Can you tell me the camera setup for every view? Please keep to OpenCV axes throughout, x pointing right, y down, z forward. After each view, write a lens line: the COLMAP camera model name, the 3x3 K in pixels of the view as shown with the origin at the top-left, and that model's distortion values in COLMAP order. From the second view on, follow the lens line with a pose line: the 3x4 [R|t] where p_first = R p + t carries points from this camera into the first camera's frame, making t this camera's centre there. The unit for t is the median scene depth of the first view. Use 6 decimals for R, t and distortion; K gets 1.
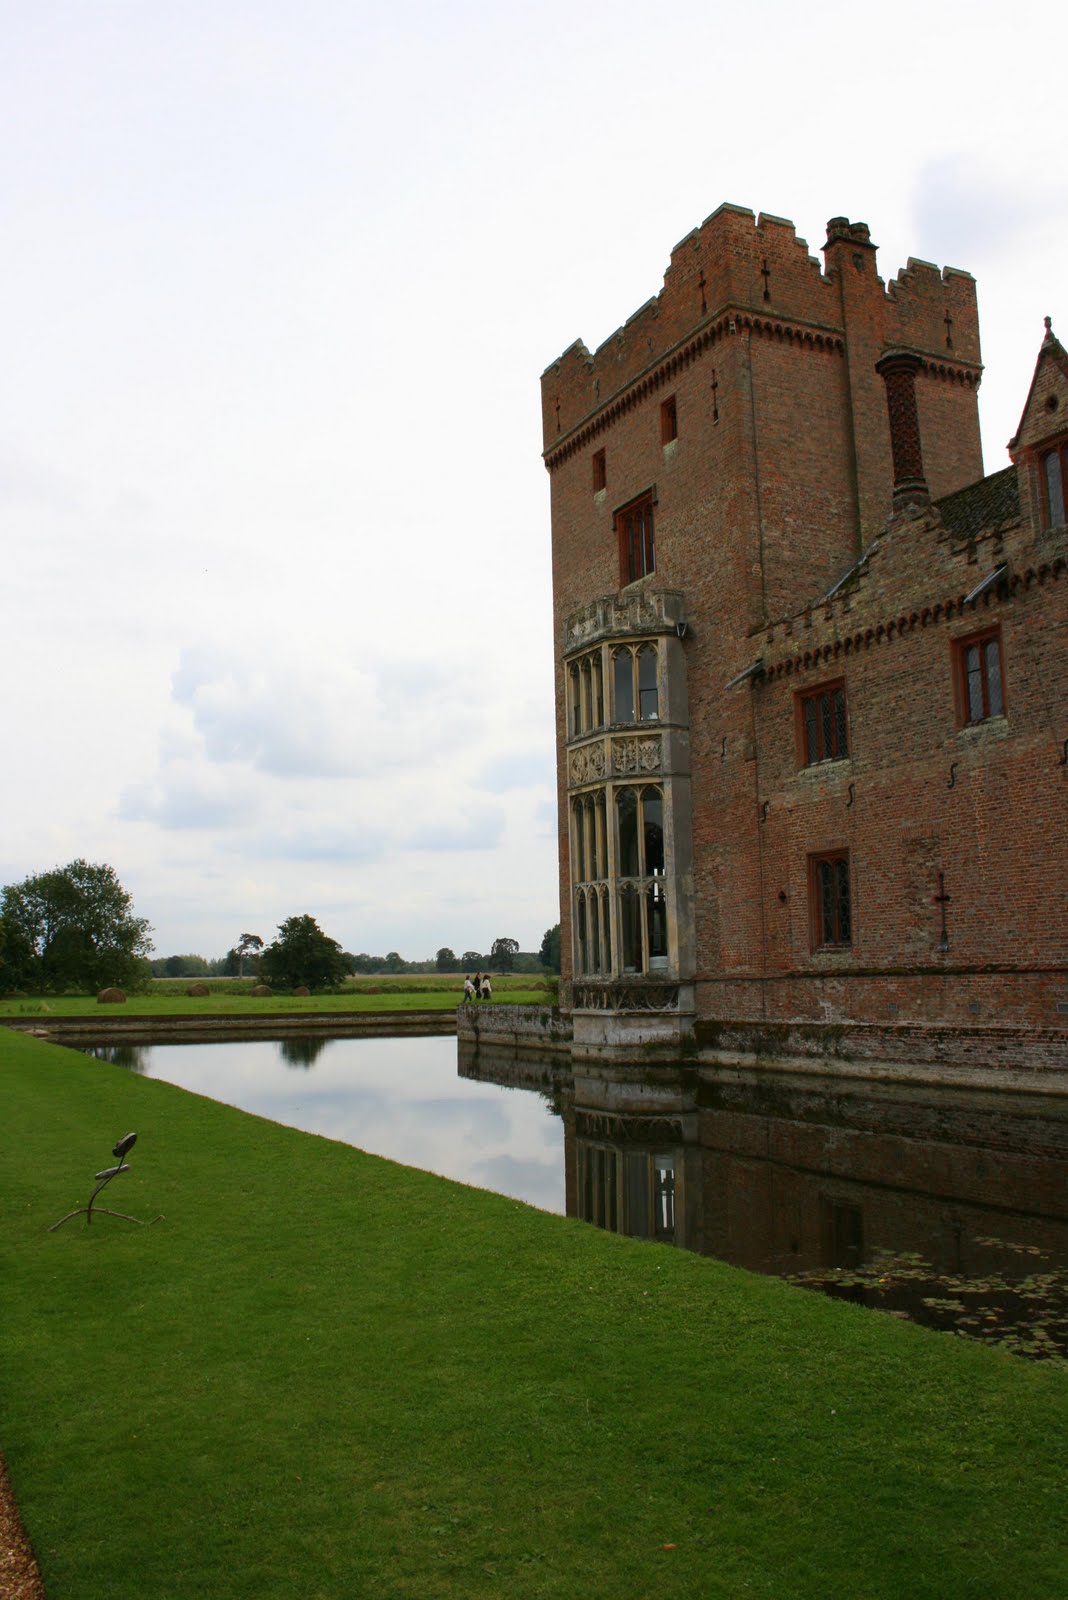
lens RADIAL K [[1305.5, 0, 534.0], [0, 1305.5, 800.0], [0, 0, 1]] dist [-0.167031, 0.190582]
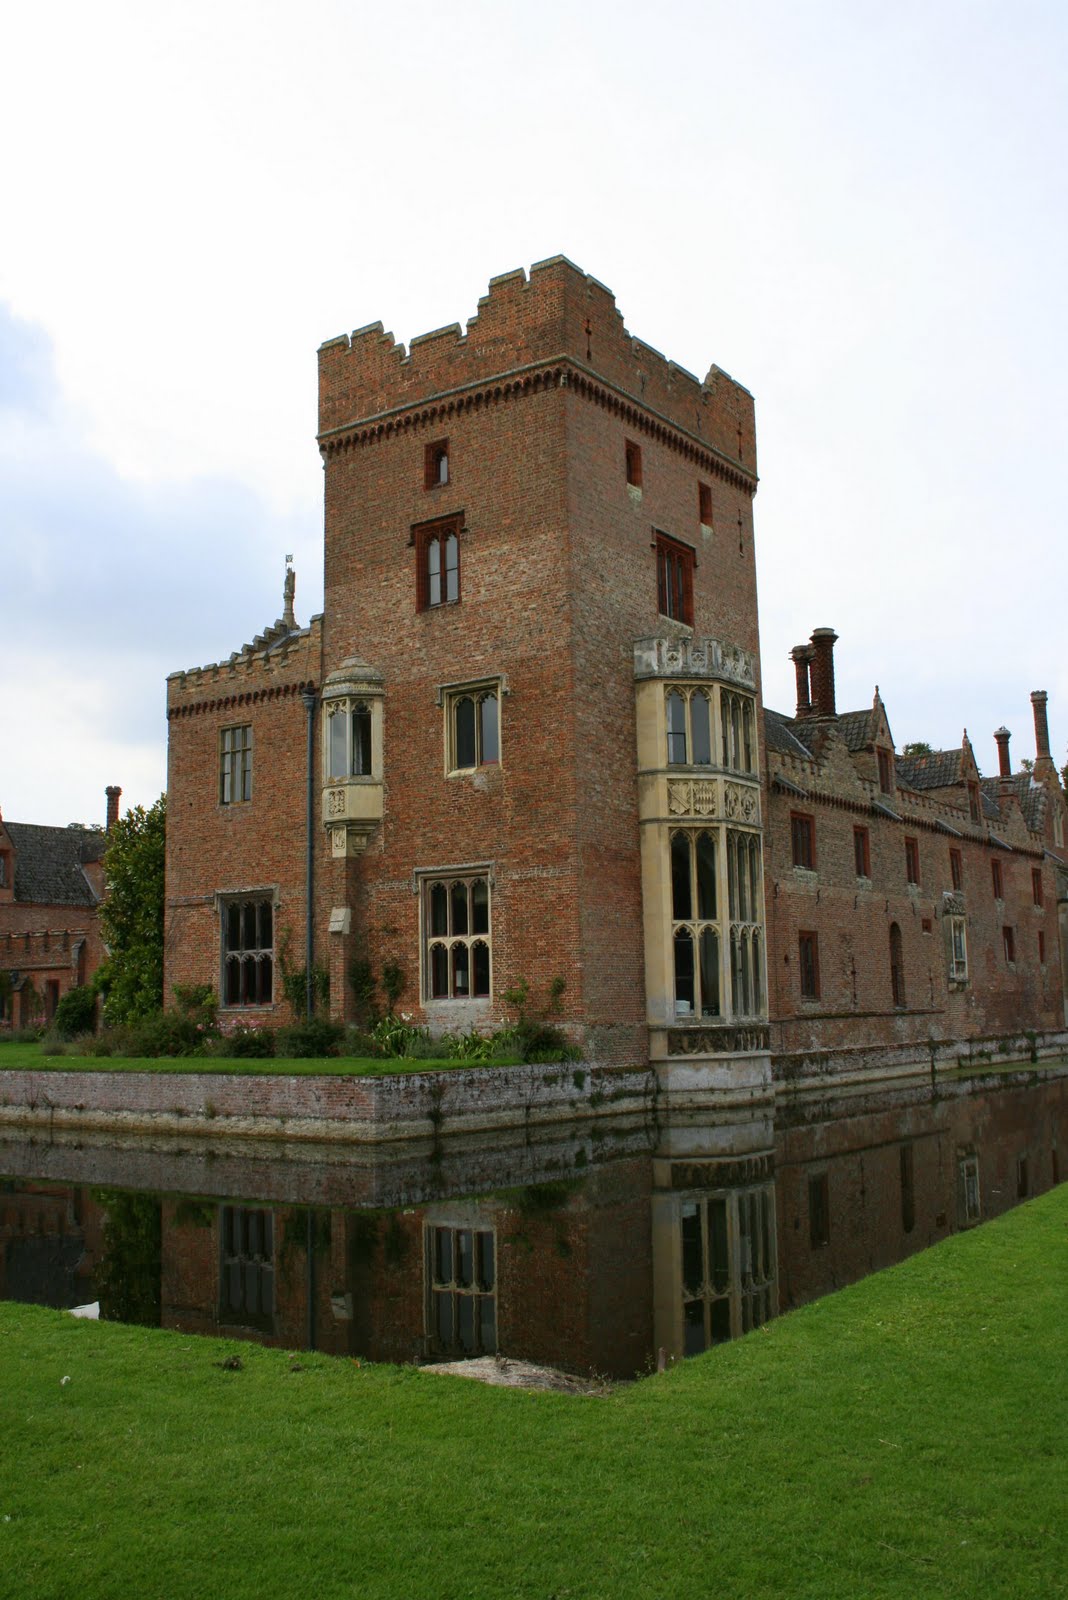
lens RADIAL K [[1440.1, 0, 534.0], [0, 1440.1, 800.0], [0, 0, 1]] dist [-0.175073, 0.277847]
pose [[-0.479503, 0.160771, 0.862688, -0.964744], [-0.086304, 0.969669, -0.228678, 0.272374], [-0.873286, -0.184105, -0.451084, 1.907268]]
